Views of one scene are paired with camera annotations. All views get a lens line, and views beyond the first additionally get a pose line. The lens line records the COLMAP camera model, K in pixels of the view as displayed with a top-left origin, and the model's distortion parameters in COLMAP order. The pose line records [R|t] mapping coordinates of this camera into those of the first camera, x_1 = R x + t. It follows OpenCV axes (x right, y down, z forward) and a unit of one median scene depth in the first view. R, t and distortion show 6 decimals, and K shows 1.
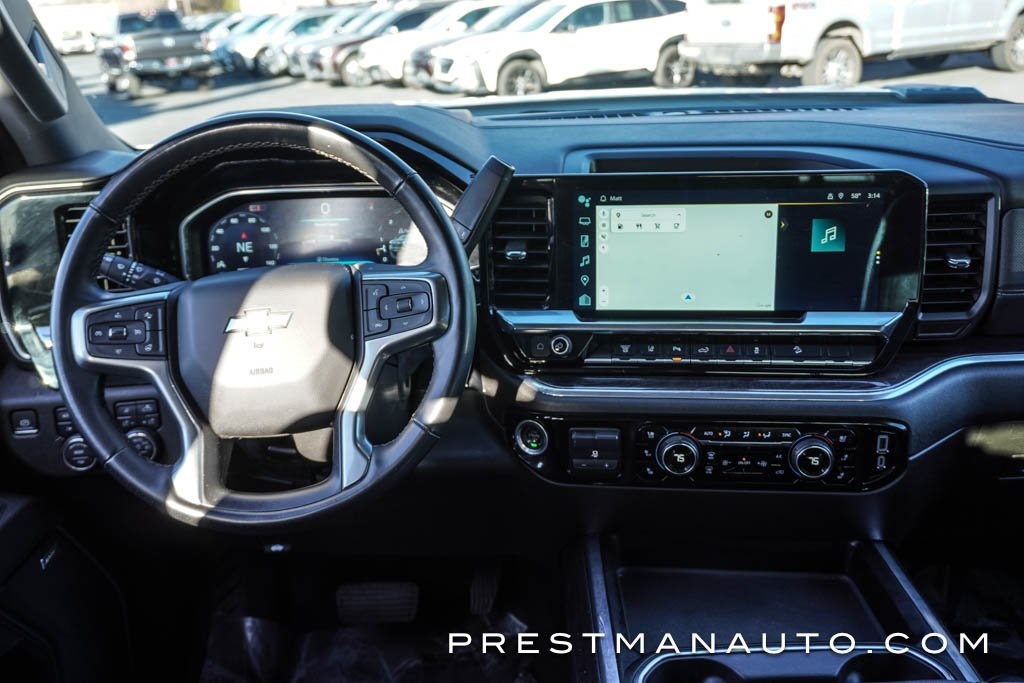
lens RADIAL K [[963.3, 0, 509.3], [0, 963.3, 340.6], [0, 0, 1]] dist [-0.022847, 0.000000]
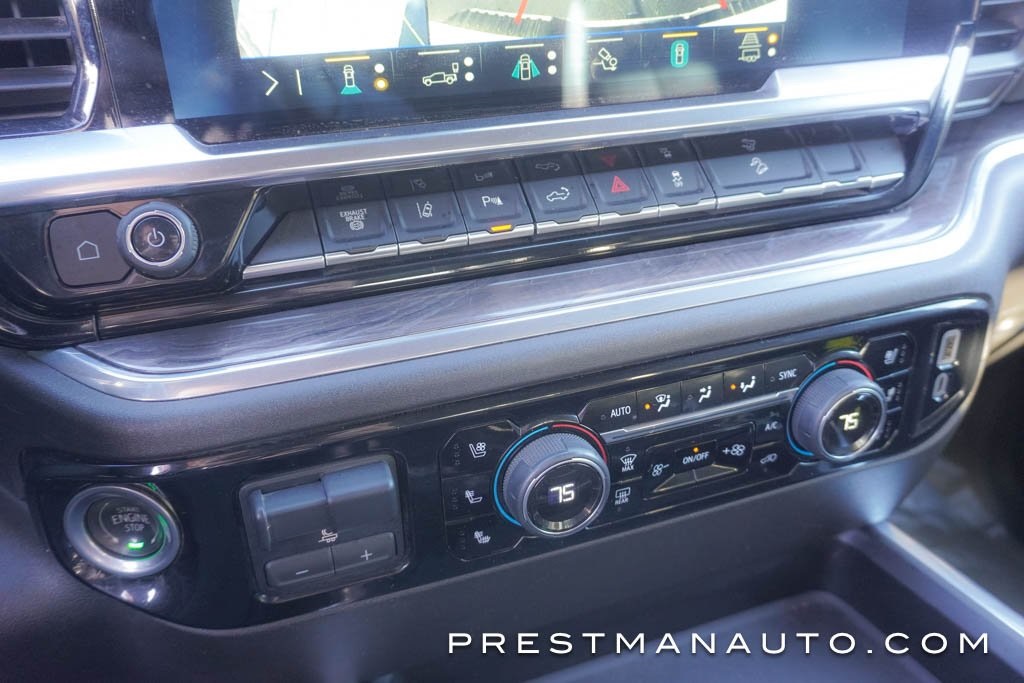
lens RADIAL K [[829.8, 0, 507.0], [0, 829.8, 343.7], [0, 0, 1]] dist [0.000532, 0.004353]
pose [[0.881829, -0.203341, 0.425477, 0.032533], [0.131882, 0.972595, 0.191482, 0.001285], [-0.452753, -0.112742, 0.884480, 0.727818]]
